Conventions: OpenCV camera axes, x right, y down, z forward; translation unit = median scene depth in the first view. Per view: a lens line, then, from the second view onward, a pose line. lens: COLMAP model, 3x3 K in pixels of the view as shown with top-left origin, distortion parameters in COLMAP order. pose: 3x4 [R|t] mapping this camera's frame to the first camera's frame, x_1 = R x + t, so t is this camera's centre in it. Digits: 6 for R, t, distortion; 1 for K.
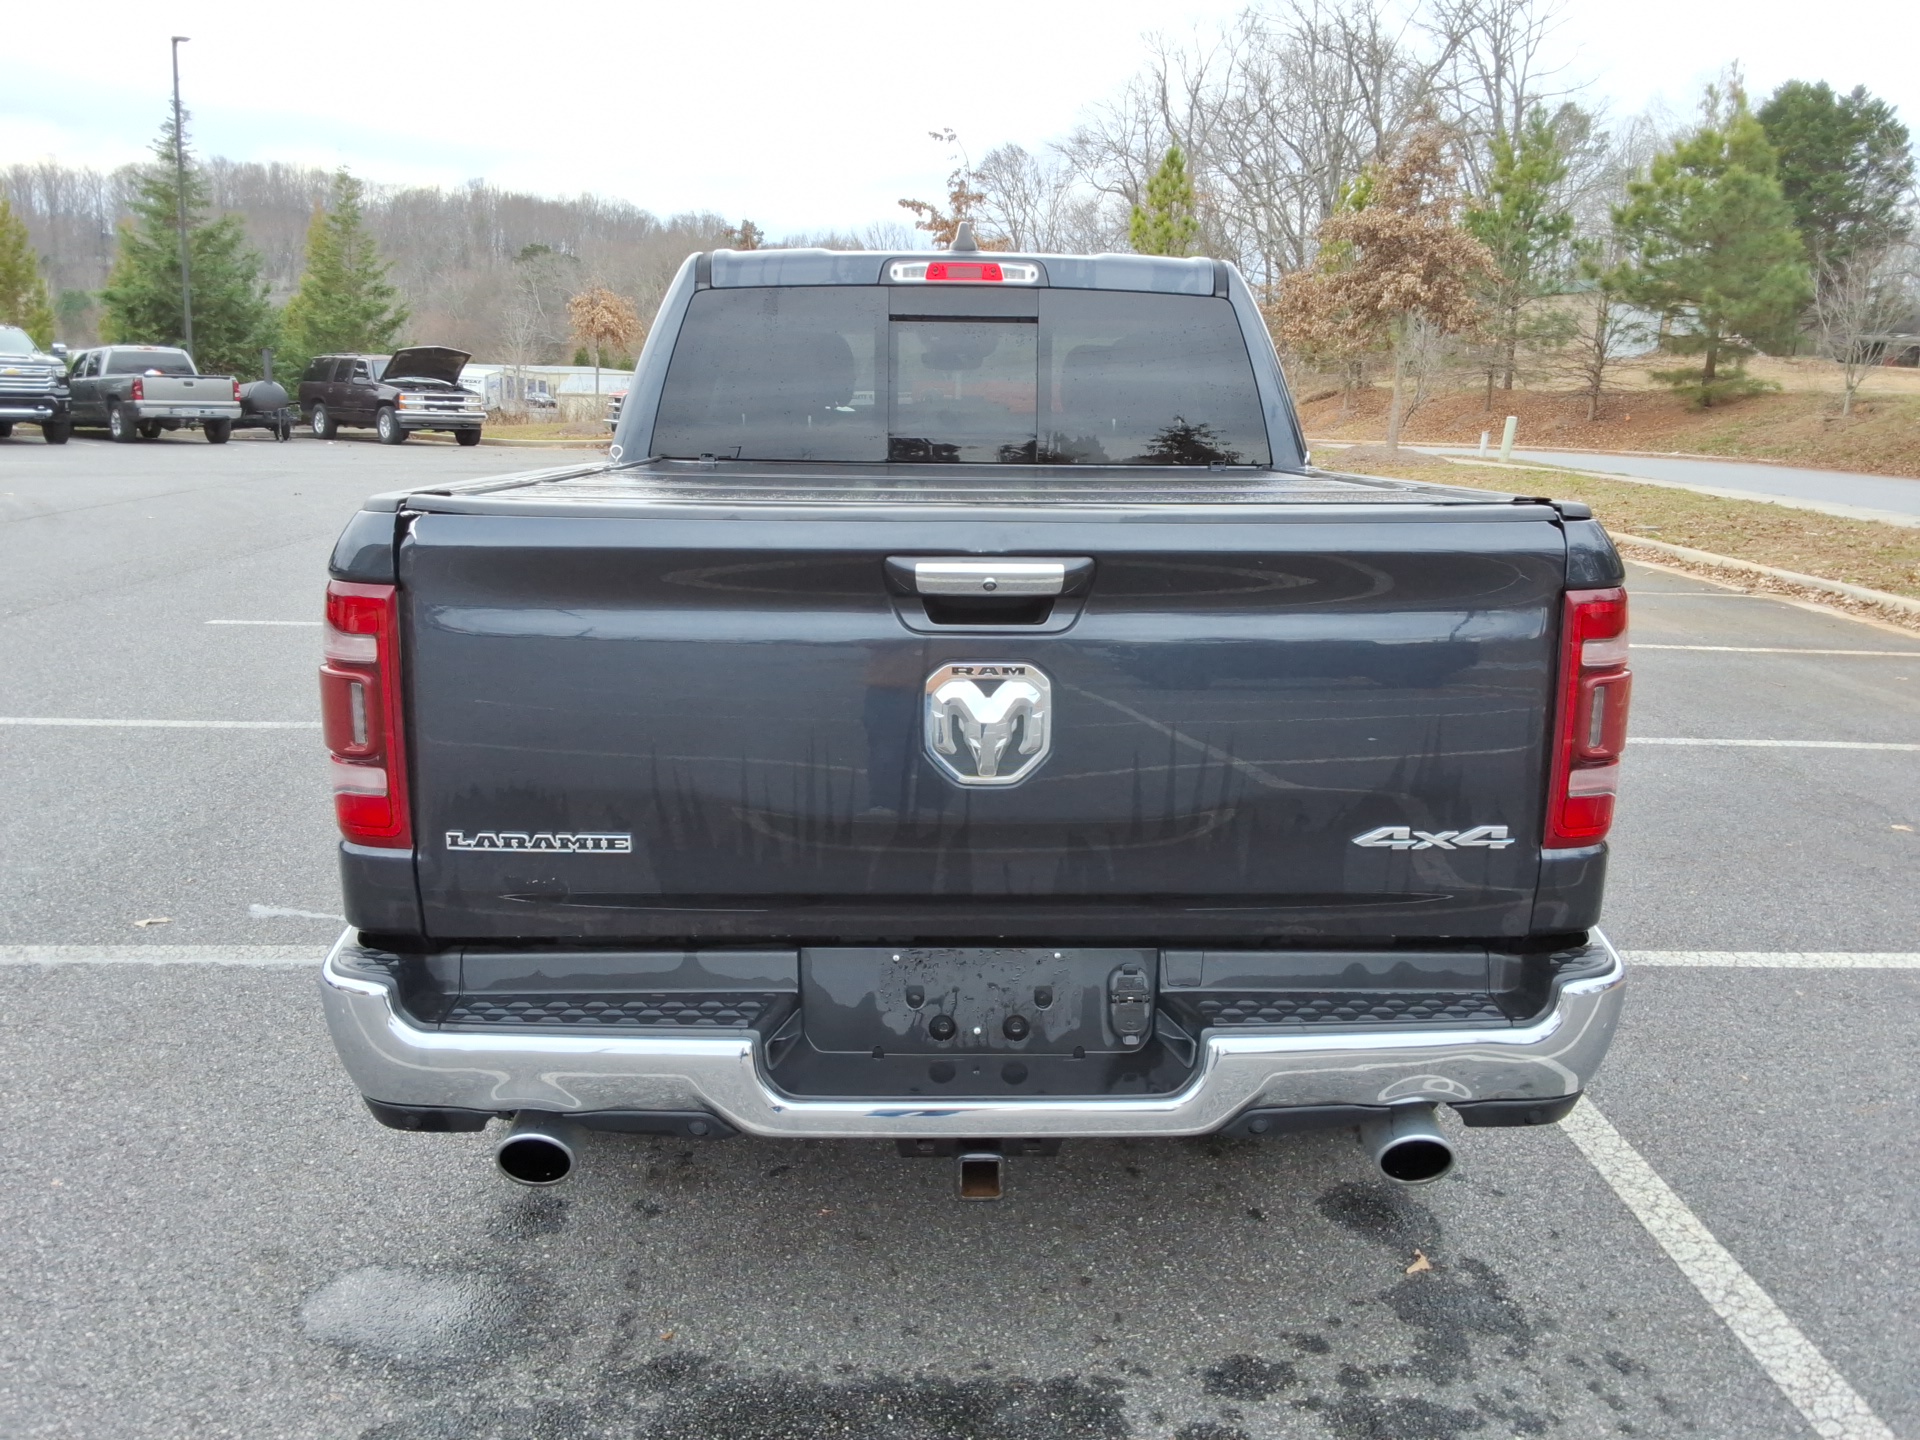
lens RADIAL K [[1524.0, 0, 971.4], [0, 1524.0, 724.7], [0, 0, 1]] dist [0.096005, -0.125779]
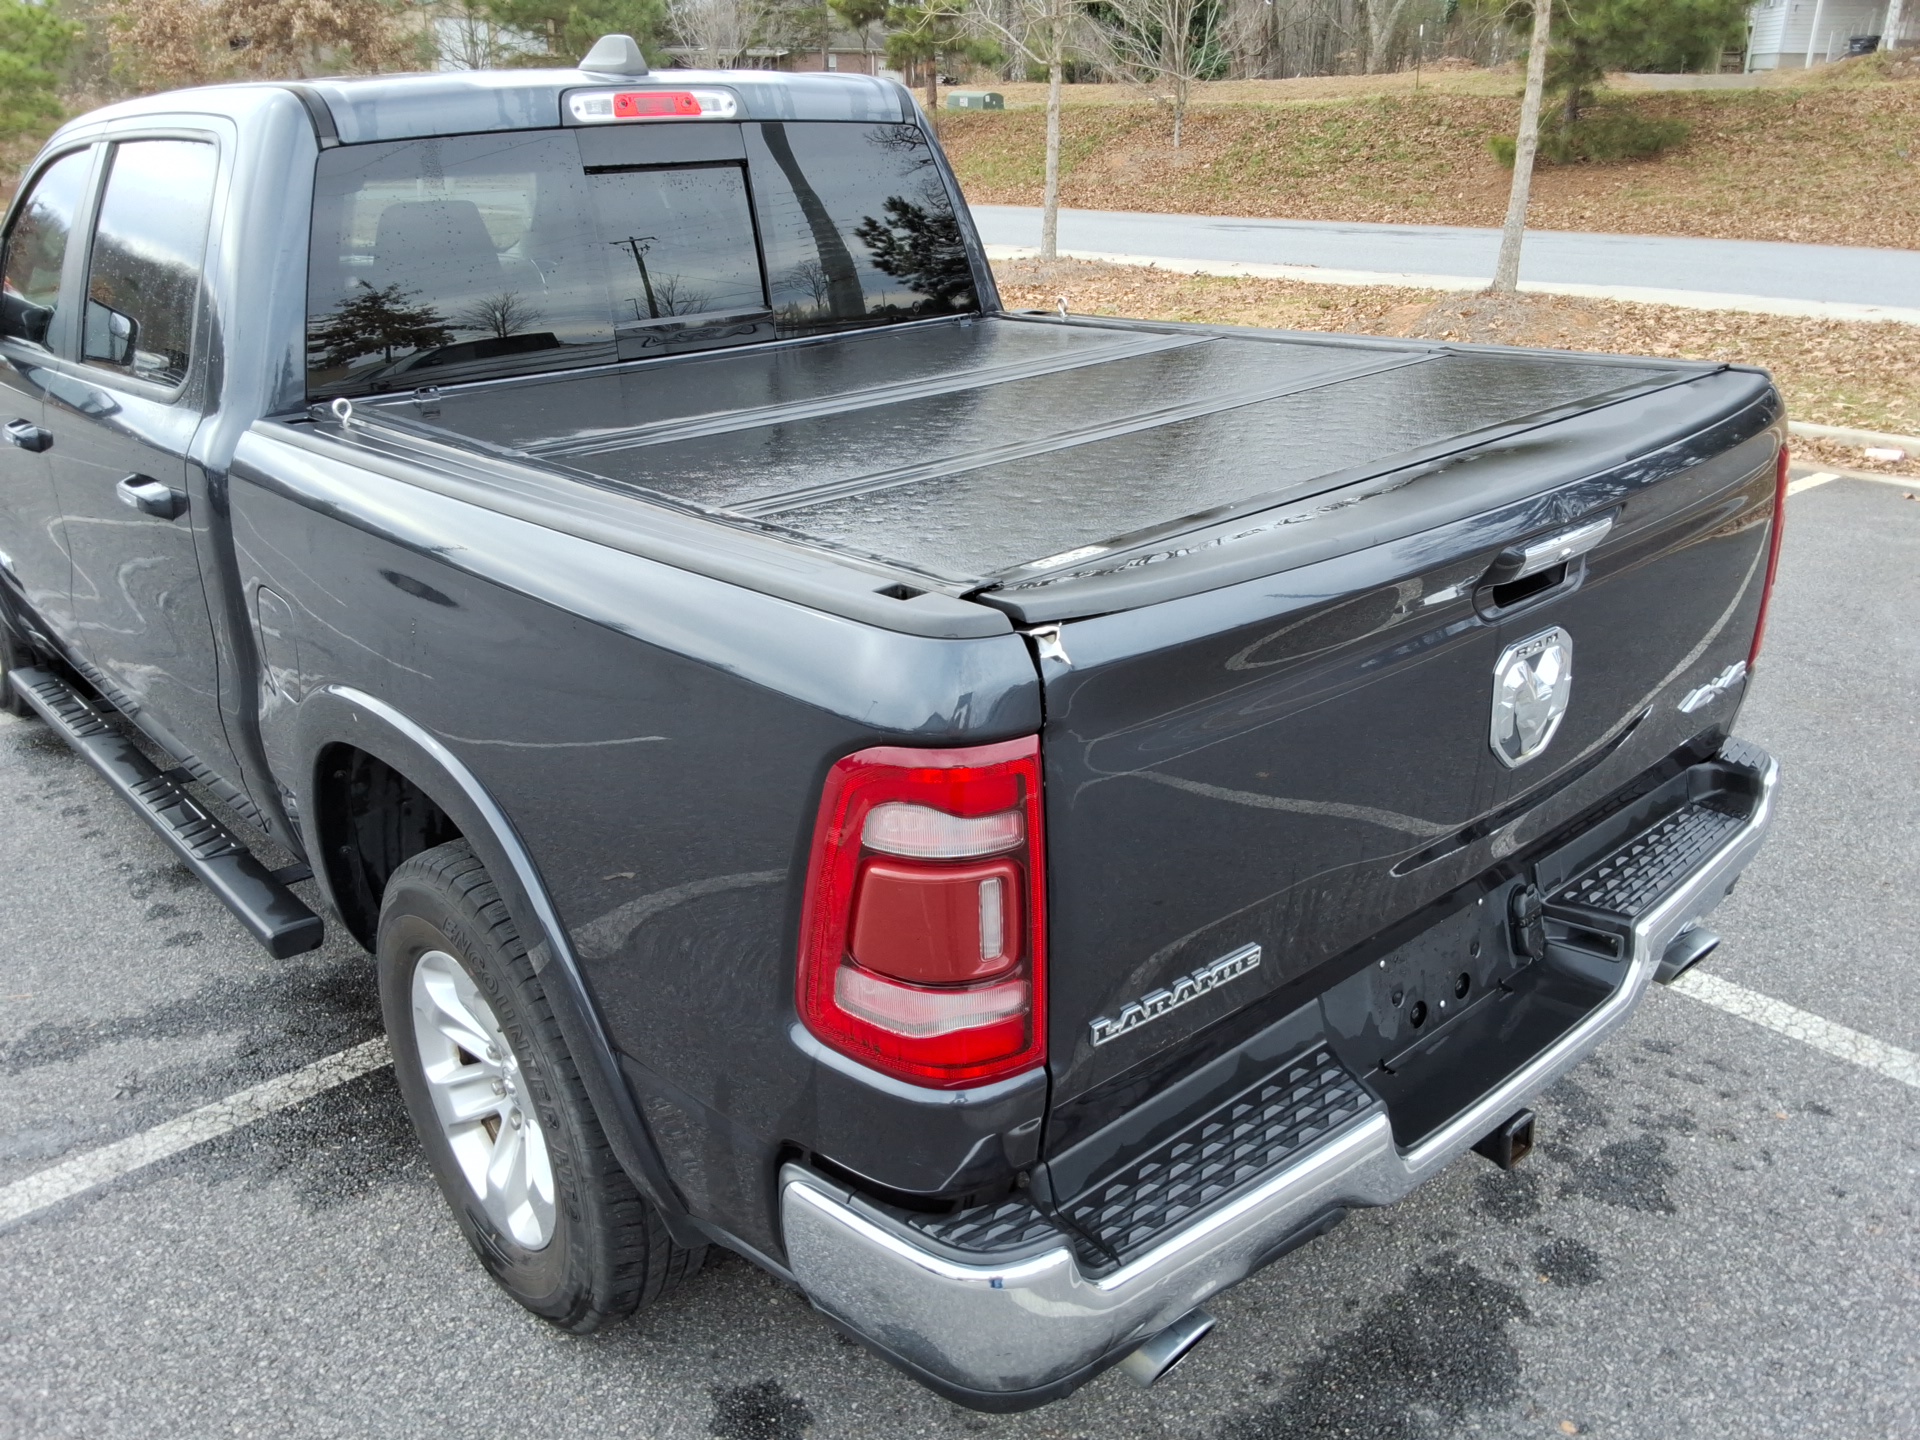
lens RADIAL K [[1524.0, 0, 970.5], [0, 1524.0, 722.2], [0, 0, 1]] dist [0.096005, -0.125779]
pose [[0.766944, -0.274151, 0.580205, -0.060414], [0.177178, 0.959468, 0.219154, -0.019078], [-0.616769, -0.065279, 0.784432, 0.035873]]
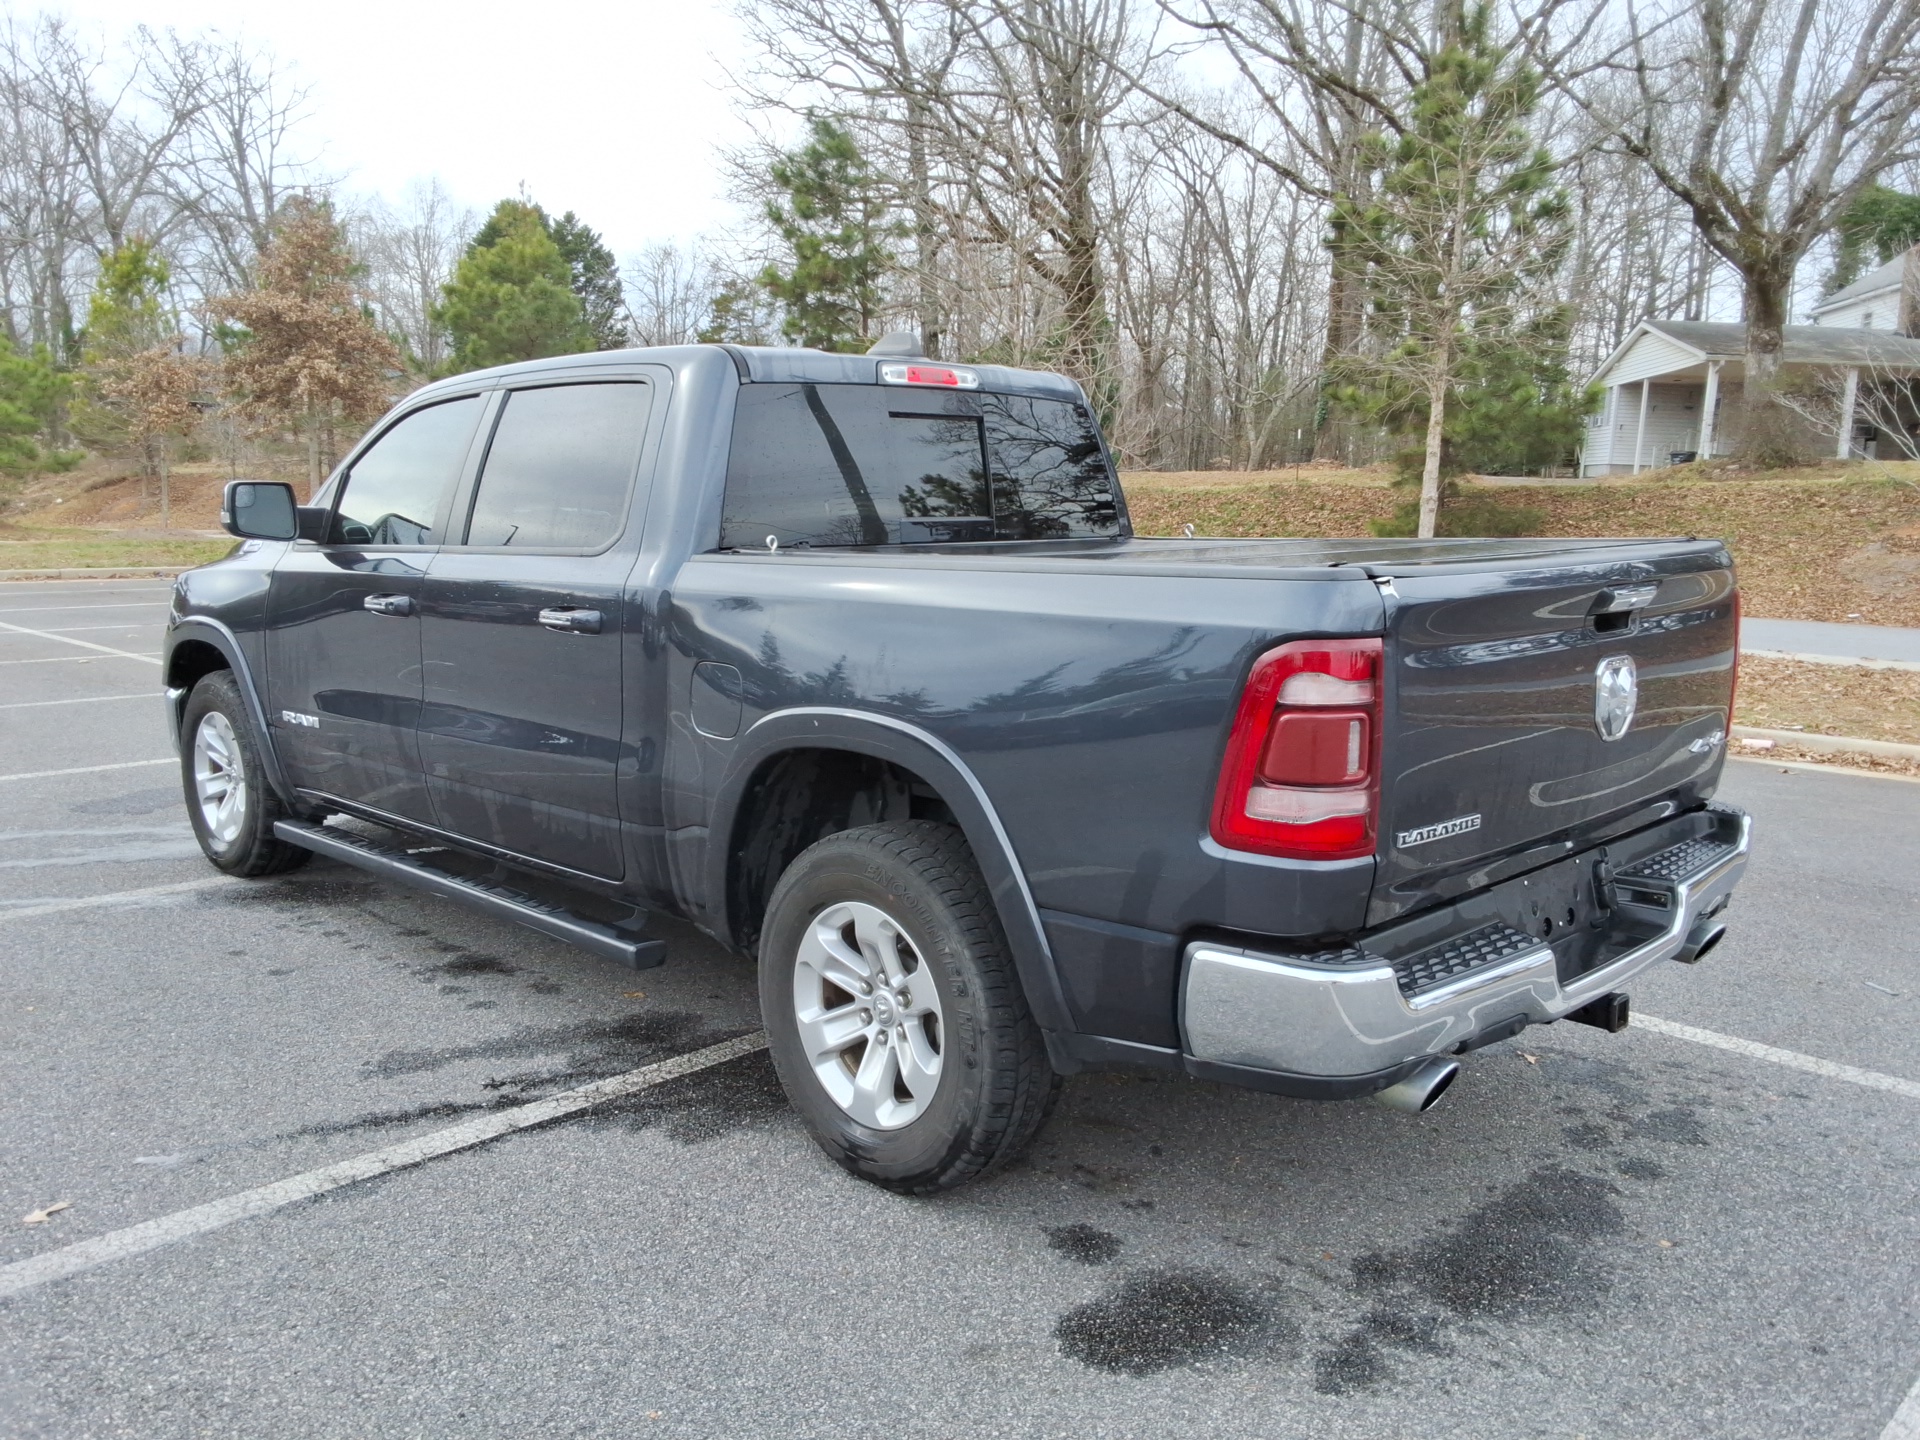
lens RADIAL K [[1524.0, 0, 968.4], [0, 1524.0, 727.0], [0, 0, 1]] dist [0.096005, -0.125779]
pose [[0.725901, -0.117087, 0.677759, -0.109928], [0.152738, 0.988241, 0.007138, -0.005954], [-0.670625, 0.098338, 0.735249, 0.024695]]
